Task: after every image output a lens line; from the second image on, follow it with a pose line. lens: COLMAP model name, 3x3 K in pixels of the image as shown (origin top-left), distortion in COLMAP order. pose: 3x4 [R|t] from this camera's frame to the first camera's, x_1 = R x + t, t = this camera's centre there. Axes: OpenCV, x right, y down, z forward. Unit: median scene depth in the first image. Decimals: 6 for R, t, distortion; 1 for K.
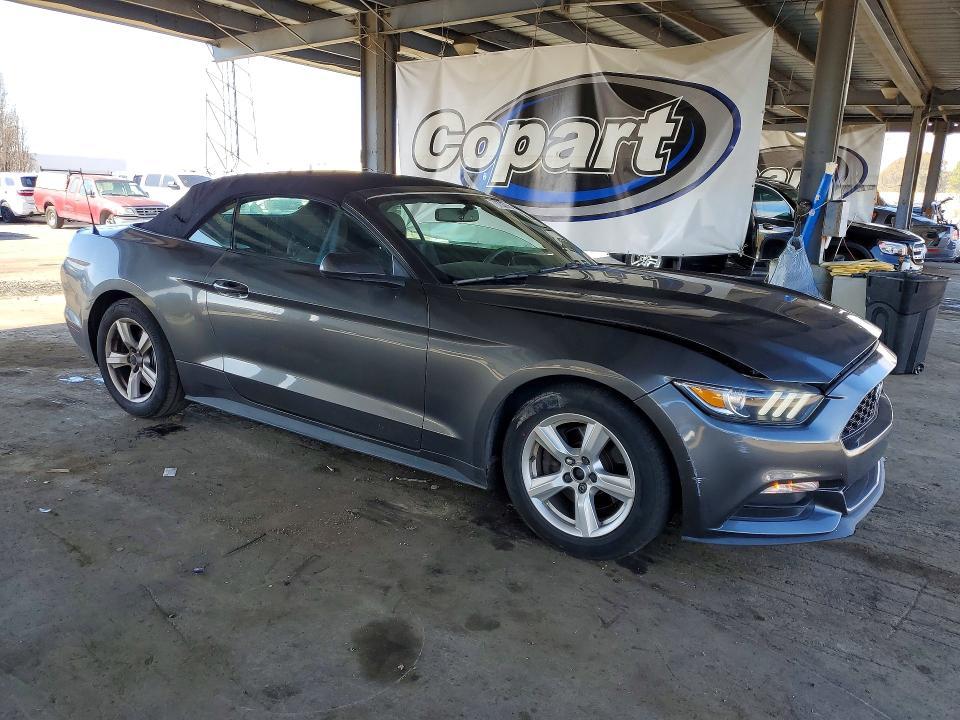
lens RADIAL K [[750.3, 0, 480.0], [0, 750.3, 360.0], [0, 0, 1]] dist [-0.001246, -0.001273]
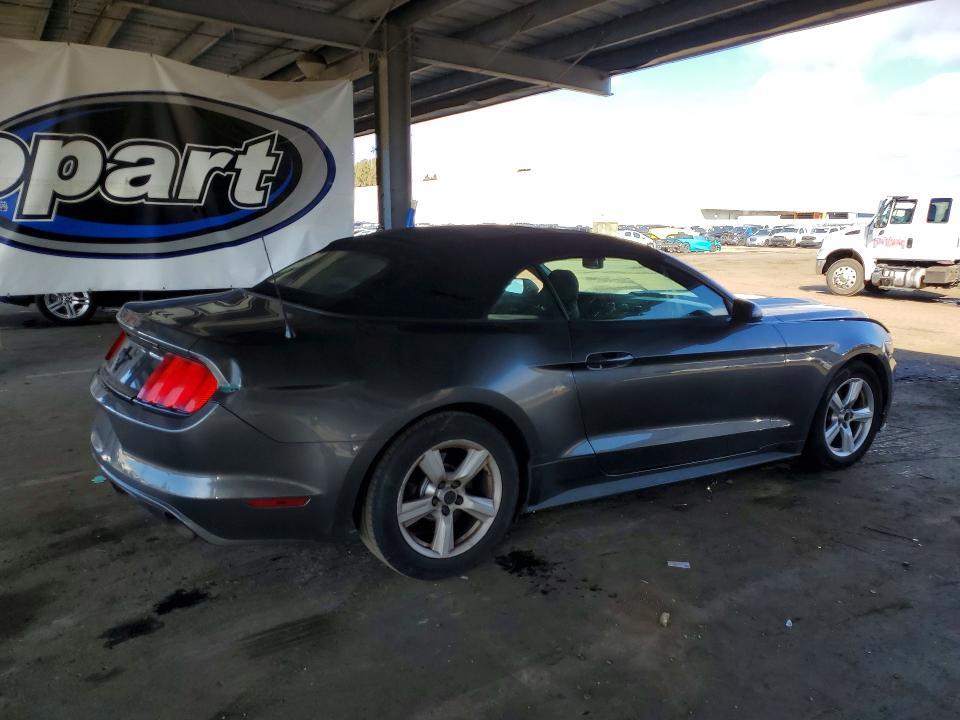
lens RADIAL K [[750.3, 0, 480.0], [0, 750.3, 360.0], [0, 0, 1]] dist [-0.001246, -0.001273]
pose [[0.407036, -0.183257, 0.894840, -0.574190], [0.194584, 0.974576, 0.111076, -0.108203], [-0.892445, 0.128909, 0.432347, 0.352174]]
